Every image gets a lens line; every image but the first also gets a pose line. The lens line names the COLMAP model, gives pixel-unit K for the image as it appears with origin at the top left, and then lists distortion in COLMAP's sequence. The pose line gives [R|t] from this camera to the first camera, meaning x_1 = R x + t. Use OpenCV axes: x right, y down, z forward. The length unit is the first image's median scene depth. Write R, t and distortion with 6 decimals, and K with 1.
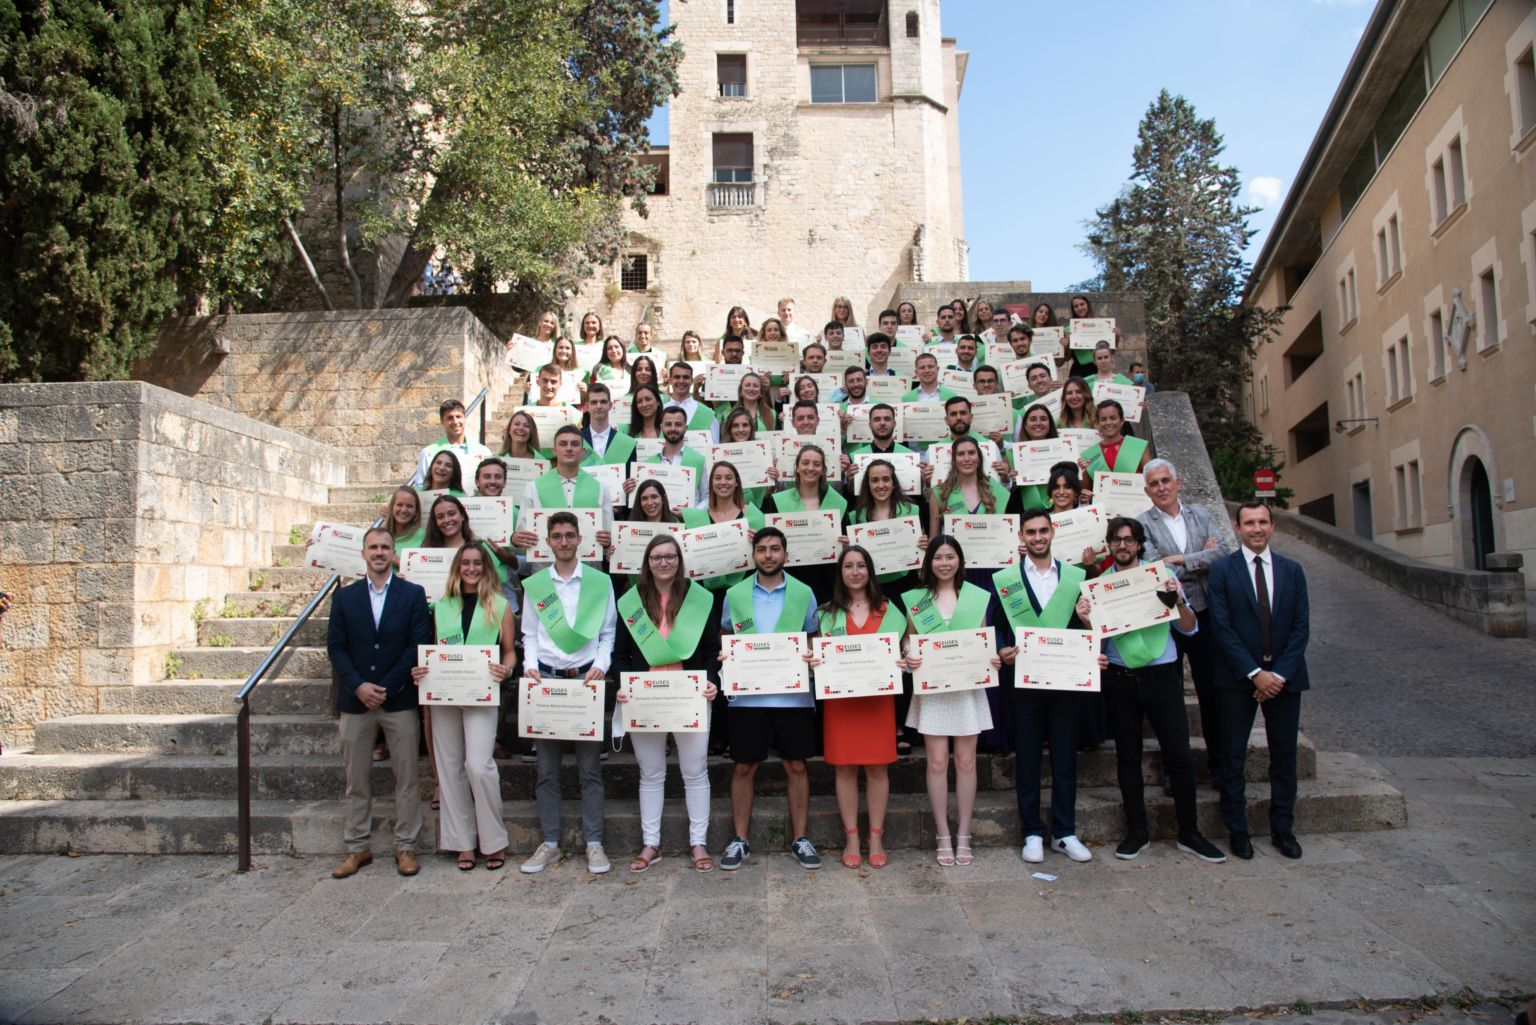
lens RADIAL K [[1085.6, 0, 768.0], [0, 1085.6, 512.5], [0, 0, 1]] dist [-0.106715, 0.080805]
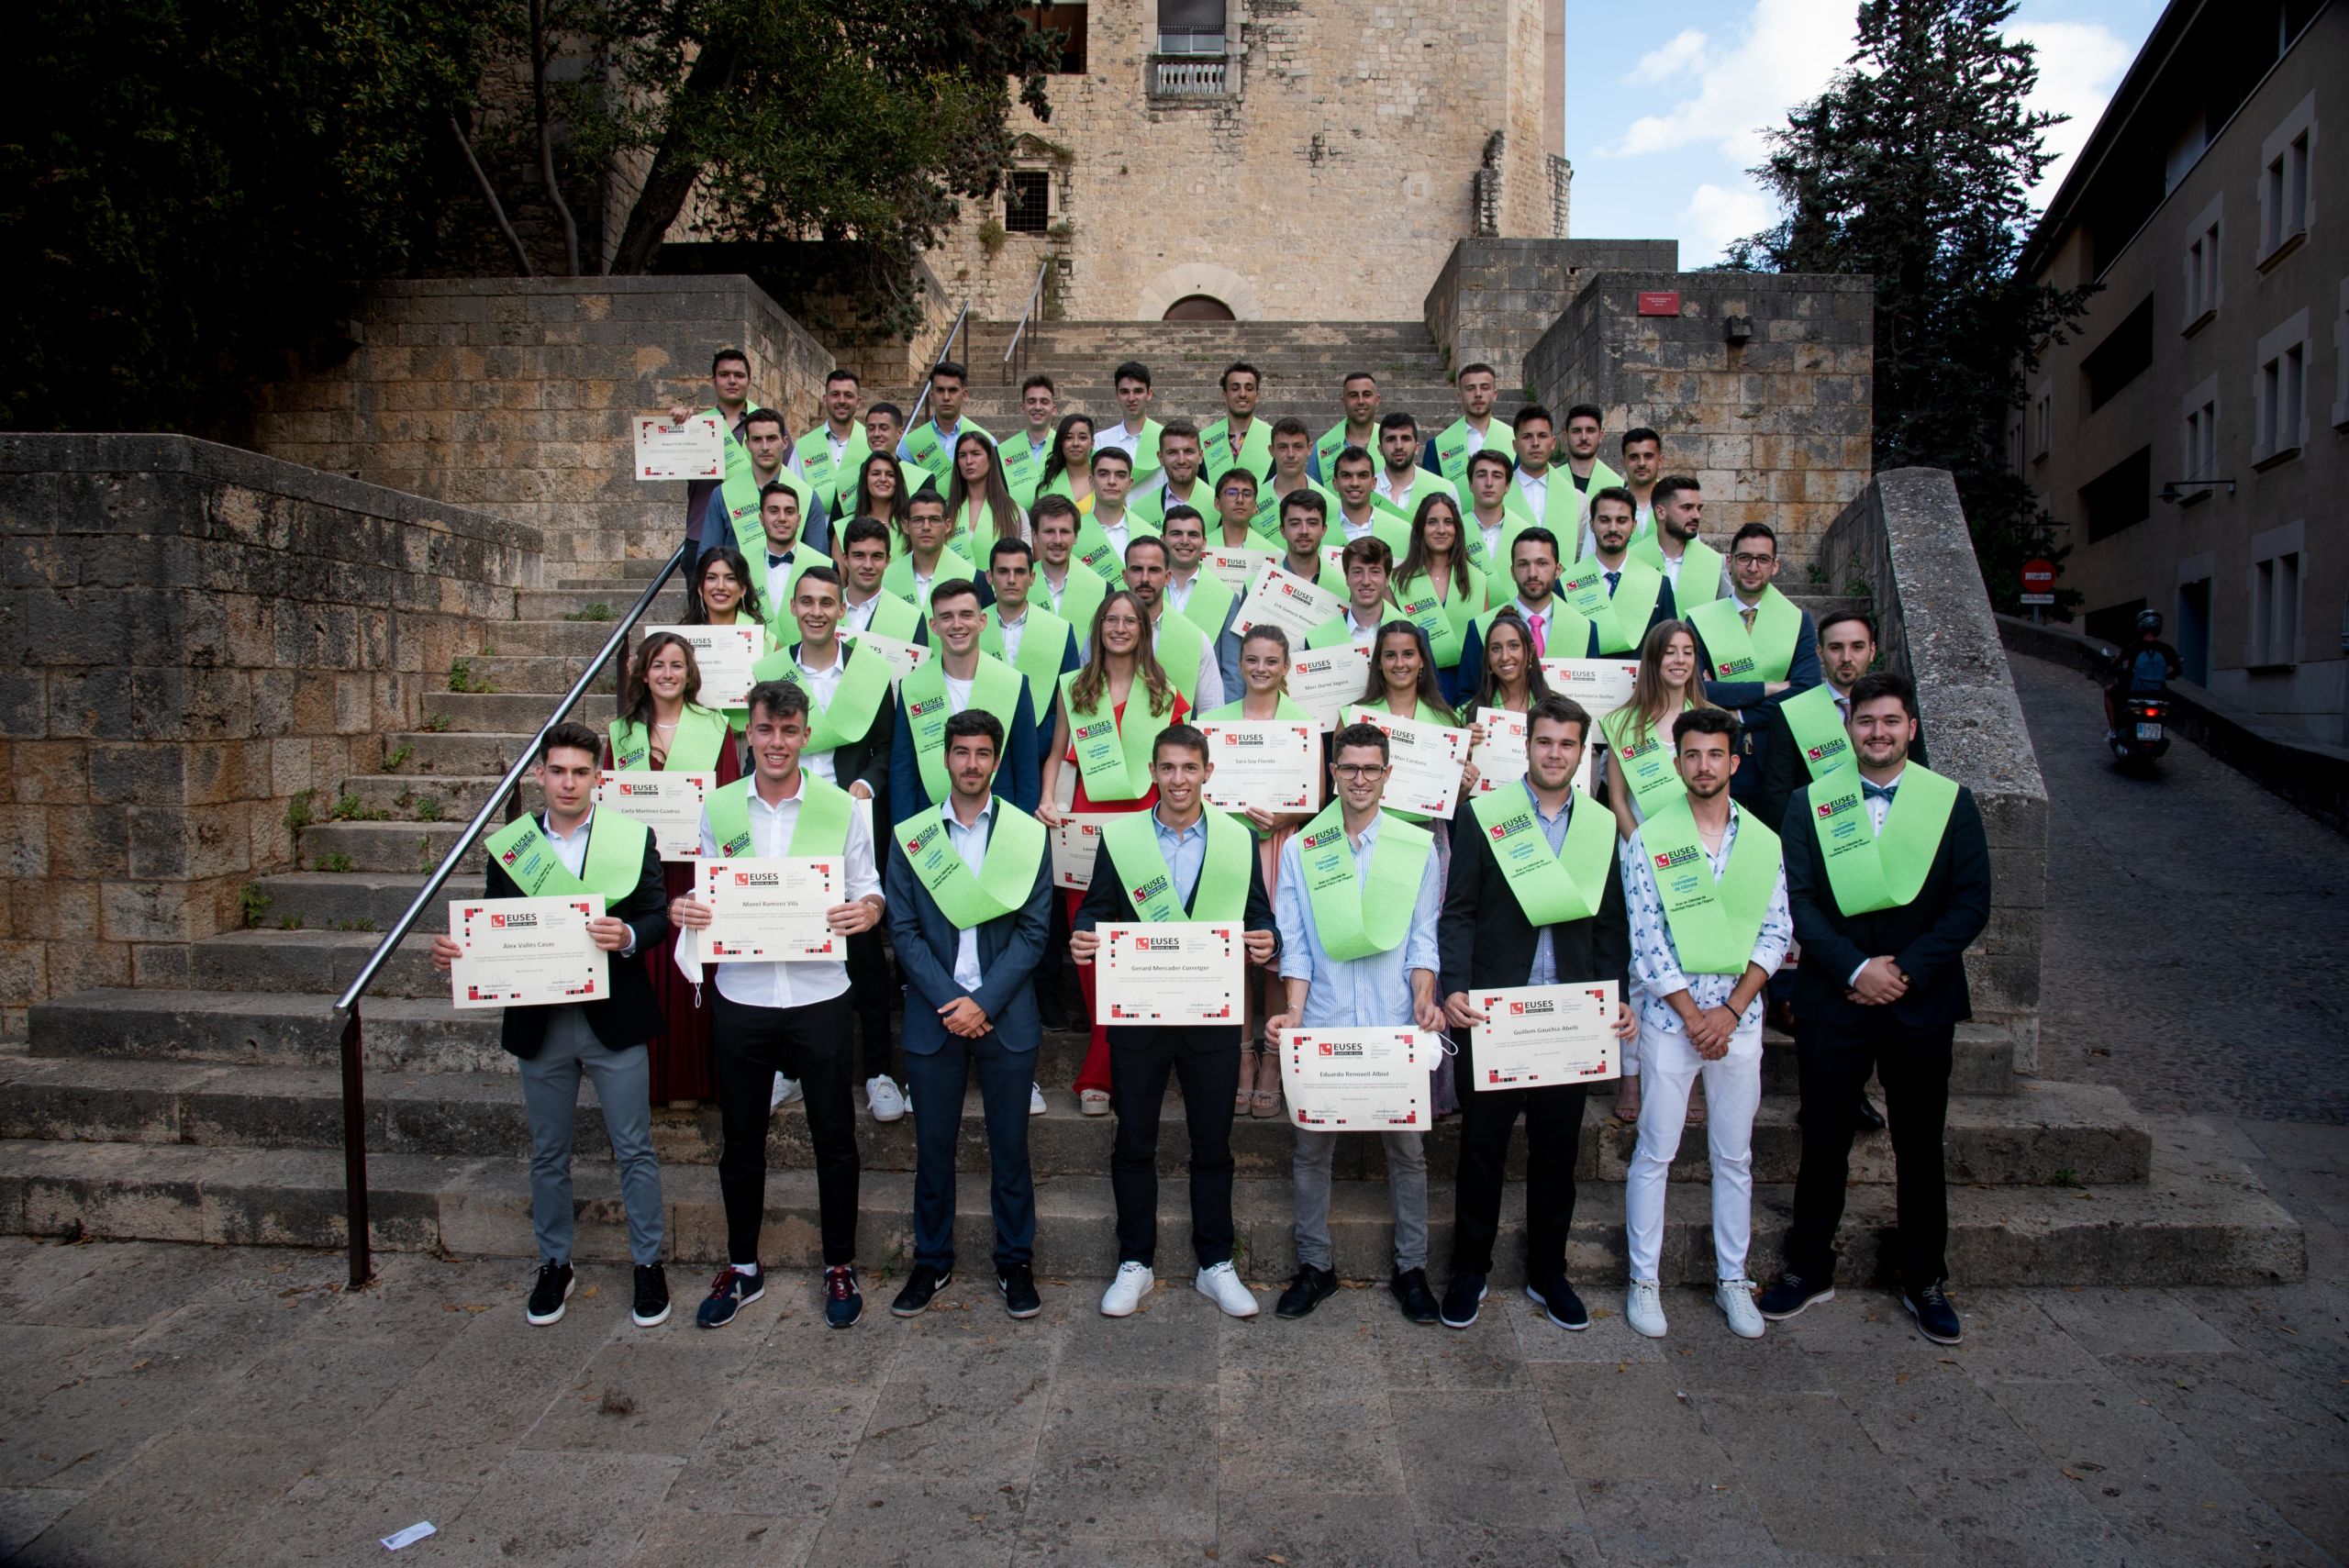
lens RADIAL K [[1676.8, 0, 1174.5], [0, 1676.8, 784.0], [0, 0, 1]] dist [-0.091244, 0.072579]
pose [[0.999079, 0.031570, -0.029063, -0.006025], [-0.027704, 0.991776, 0.124955, -0.056937], [0.032768, -0.124034, 0.991737, 0.082645]]
